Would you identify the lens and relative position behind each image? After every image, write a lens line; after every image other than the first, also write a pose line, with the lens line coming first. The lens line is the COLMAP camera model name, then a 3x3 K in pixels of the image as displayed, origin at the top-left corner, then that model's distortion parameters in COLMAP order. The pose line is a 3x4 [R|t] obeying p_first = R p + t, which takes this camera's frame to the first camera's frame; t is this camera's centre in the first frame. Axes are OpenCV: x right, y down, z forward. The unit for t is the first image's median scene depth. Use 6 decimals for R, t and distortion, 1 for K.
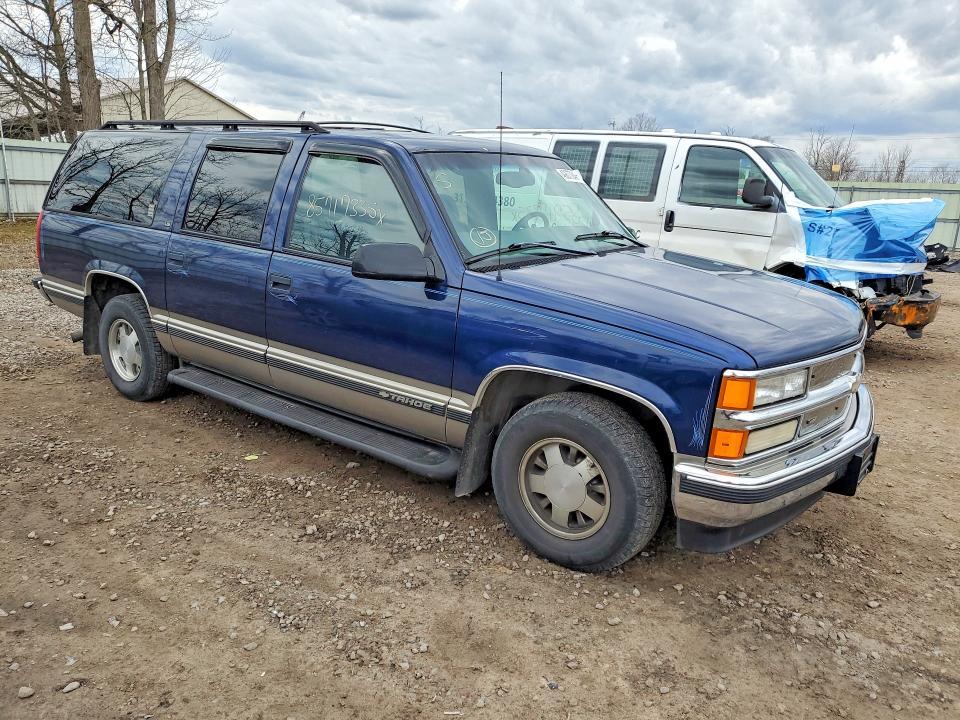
lens RADIAL K [[729.5, 0, 487.7], [0, 729.5, 360.1], [0, 0, 1]] dist [0.025666, 0.001695]
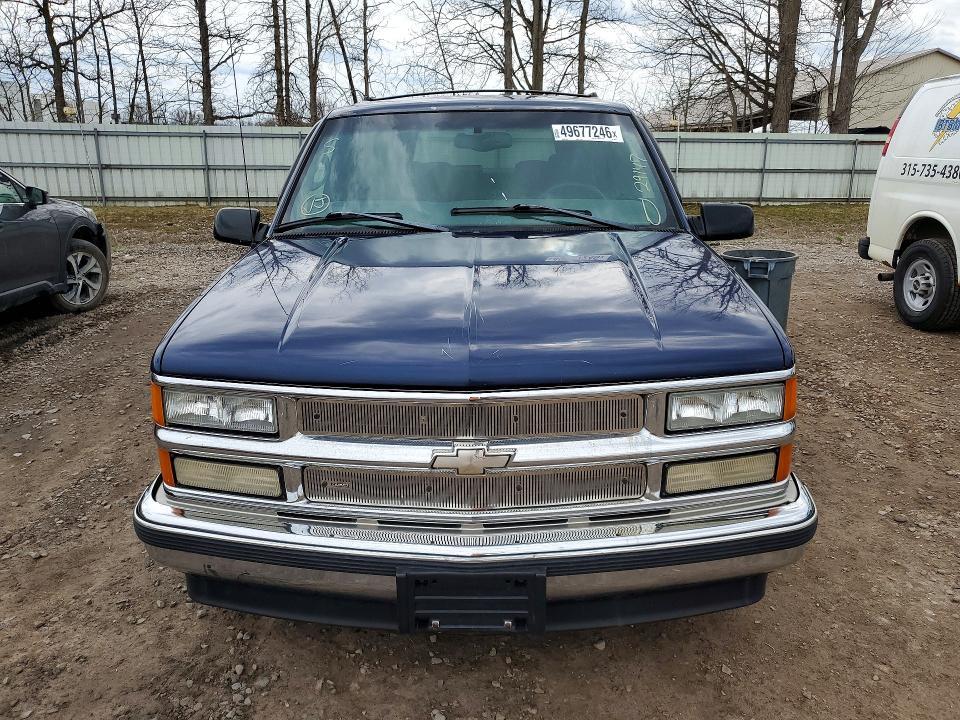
lens RADIAL K [[729.5, 0, 487.7], [0, 729.5, 360.1], [0, 0, 1]] dist [0.025666, 0.001695]
pose [[0.595152, 0.169687, -0.785494, 0.720881], [-0.155026, 0.983335, 0.094967, -0.080122], [0.788519, 0.065252, 0.611539, 0.492914]]
